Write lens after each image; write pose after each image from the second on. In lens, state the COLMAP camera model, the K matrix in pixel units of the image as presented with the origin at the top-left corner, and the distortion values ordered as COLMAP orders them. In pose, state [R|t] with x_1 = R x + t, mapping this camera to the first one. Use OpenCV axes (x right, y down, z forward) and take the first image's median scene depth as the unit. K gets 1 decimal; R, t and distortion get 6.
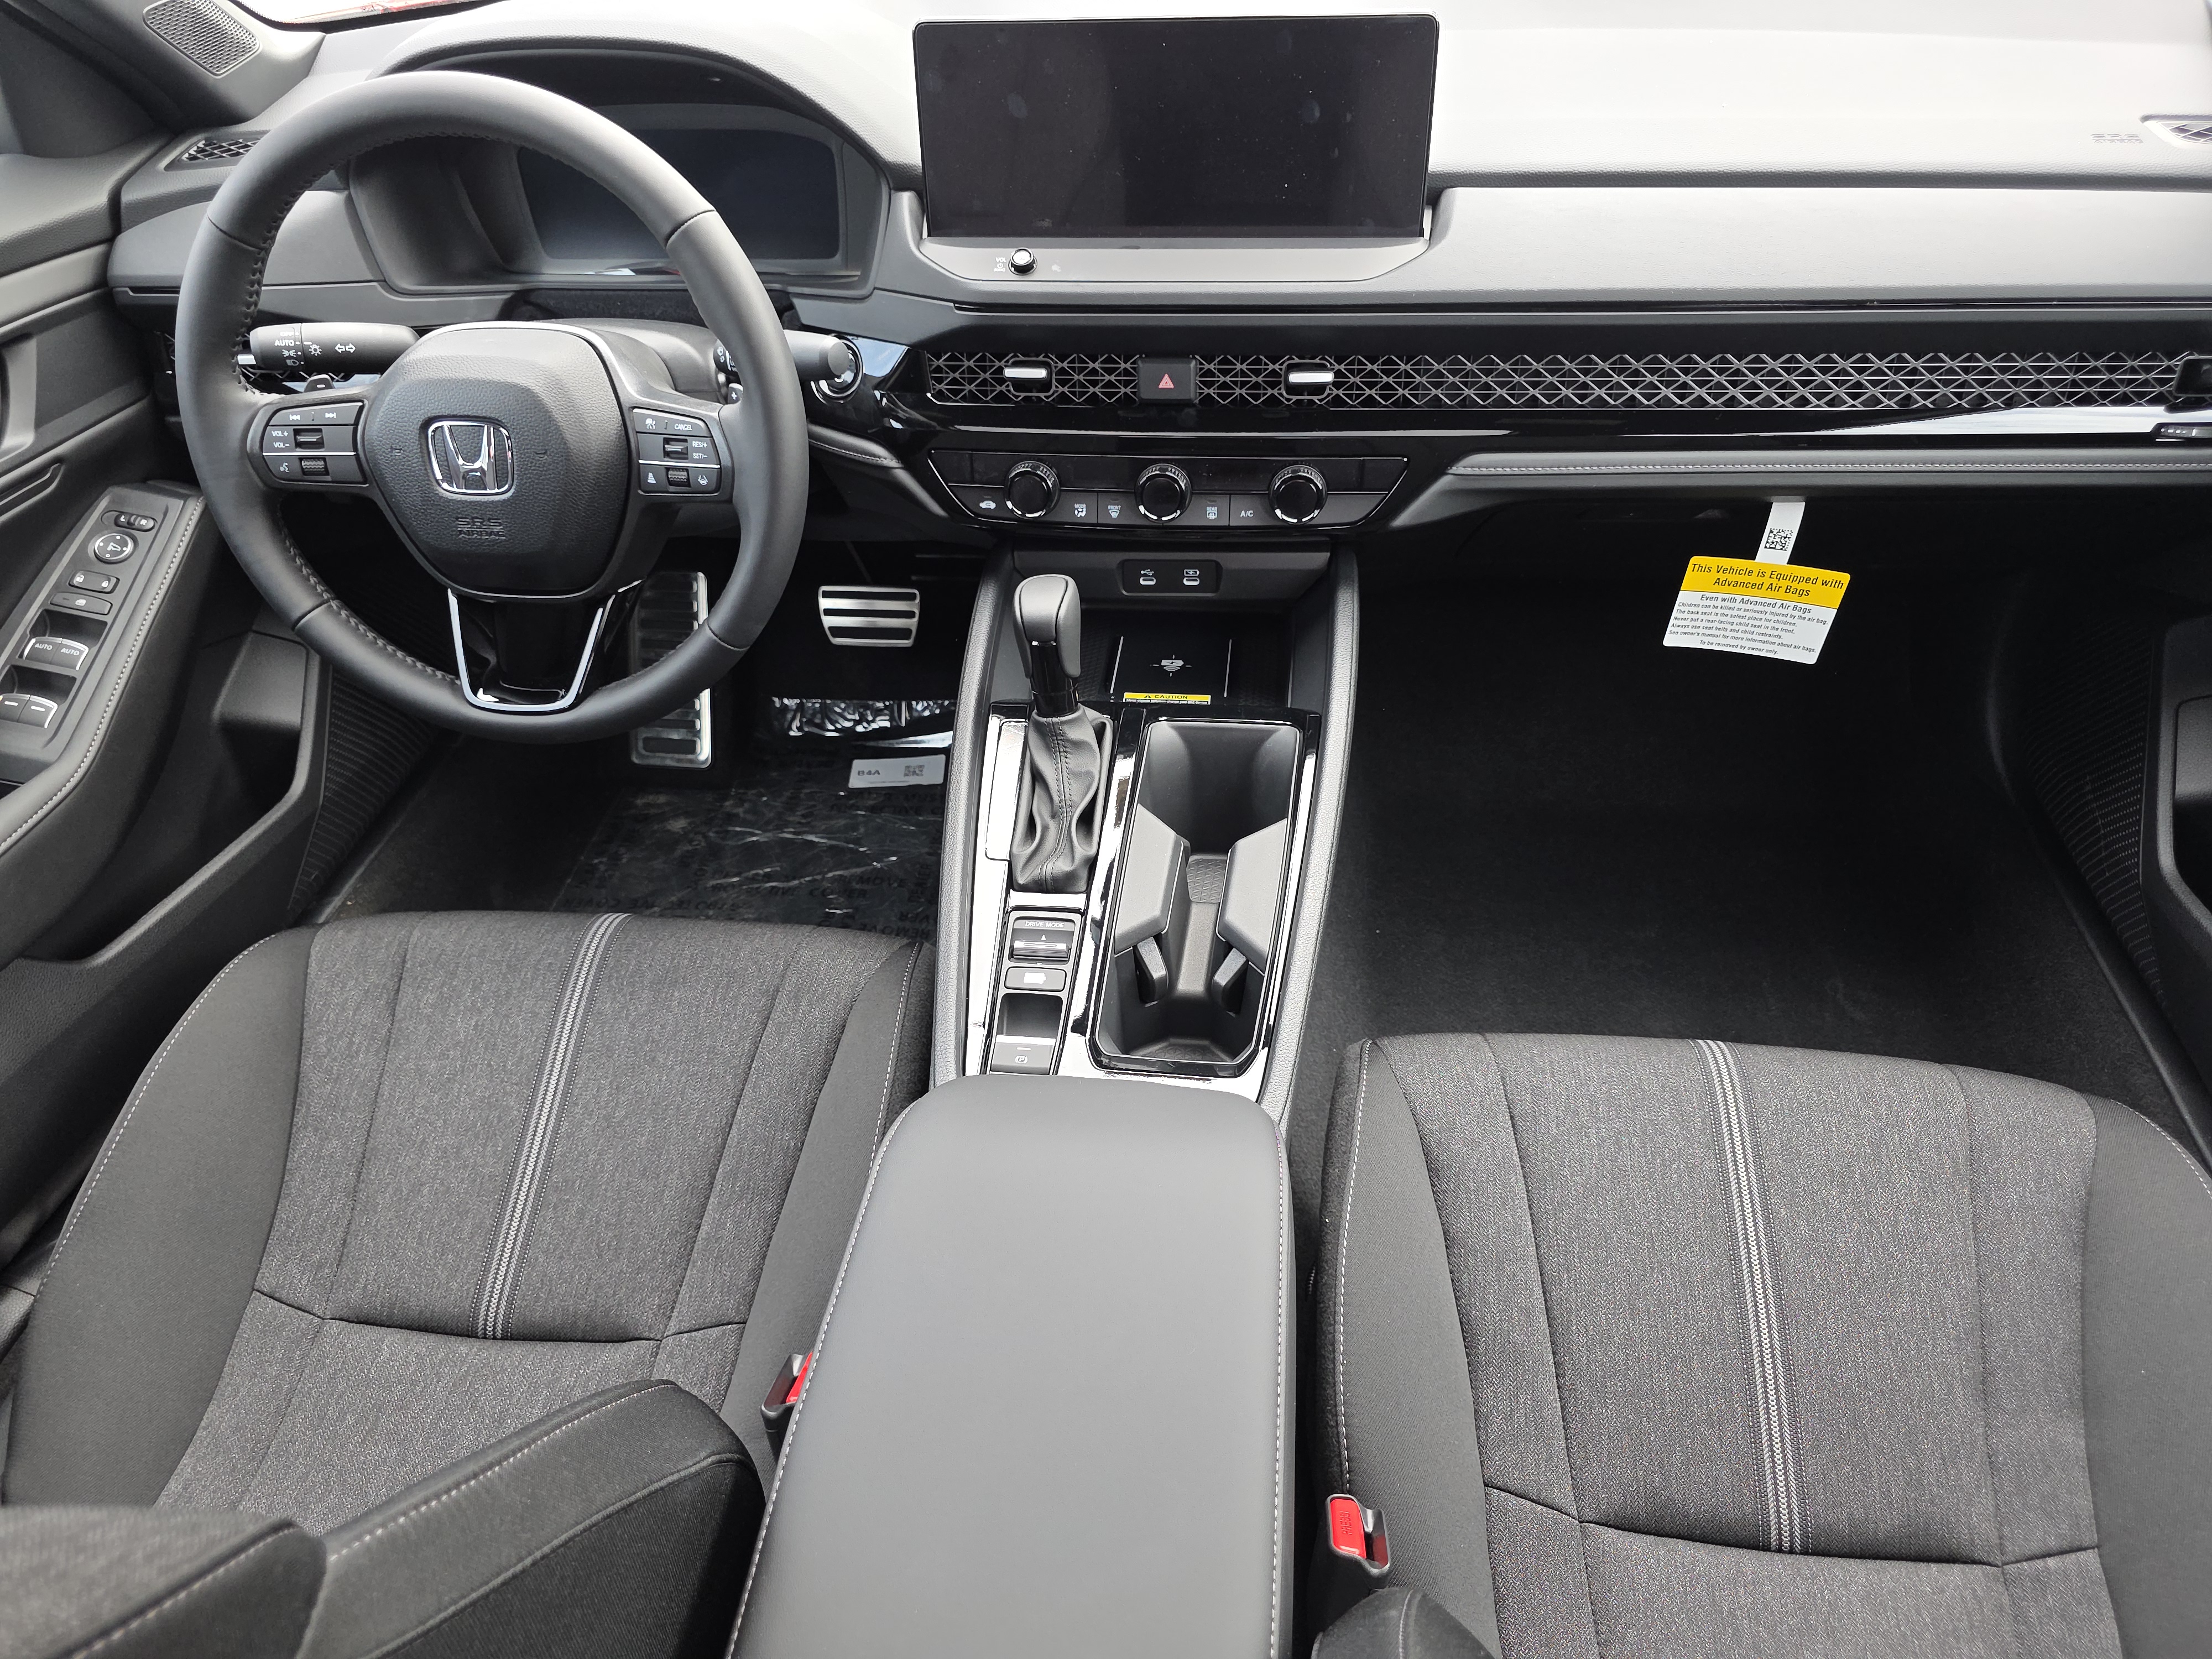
lens RADIAL K [[1450.1, 0, 1106.0], [0, 1450.1, 829.5], [0, 0, 1]] dist [0.041260, -0.057003]
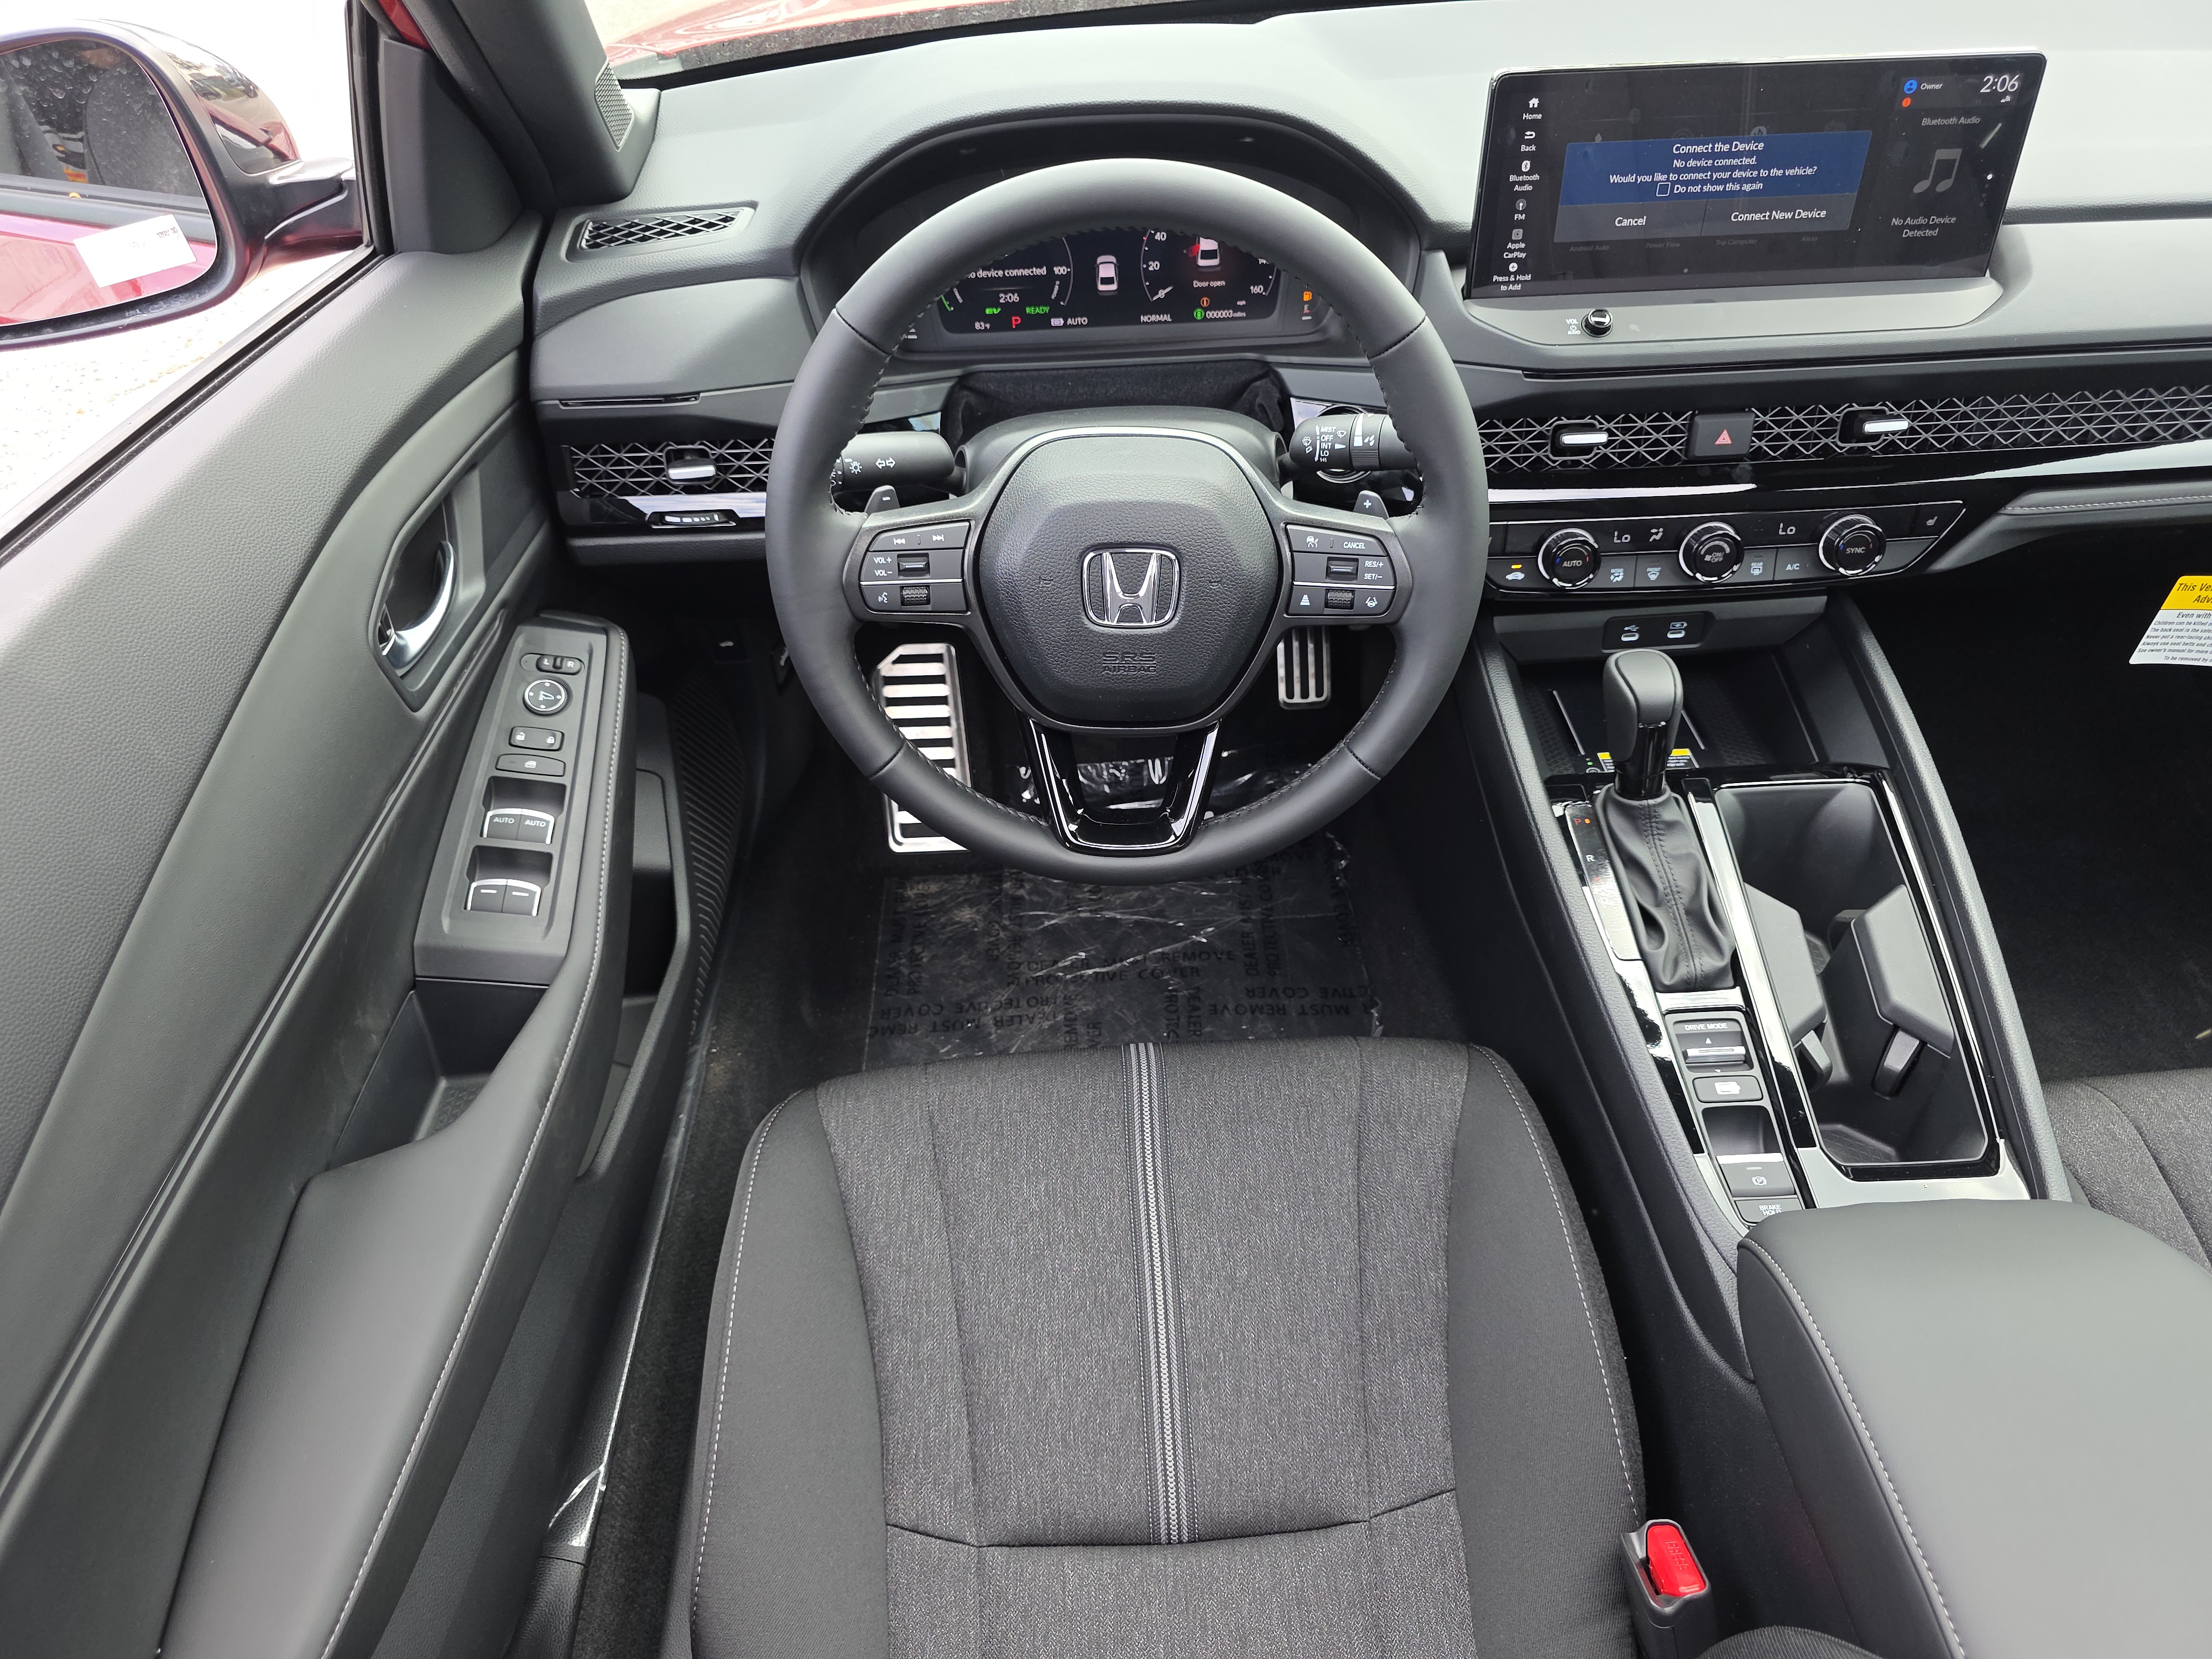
lens RADIAL K [[1450.1, 0, 1106.0], [0, 1450.1, 829.5], [0, 0, 1]] dist [0.041260, -0.057003]
pose [[0.989377, -0.092091, 0.112483, -0.487774], [0.090642, 0.995722, 0.017933, -0.106394], [-0.113653, -0.007547, 0.993492, 0.097205]]
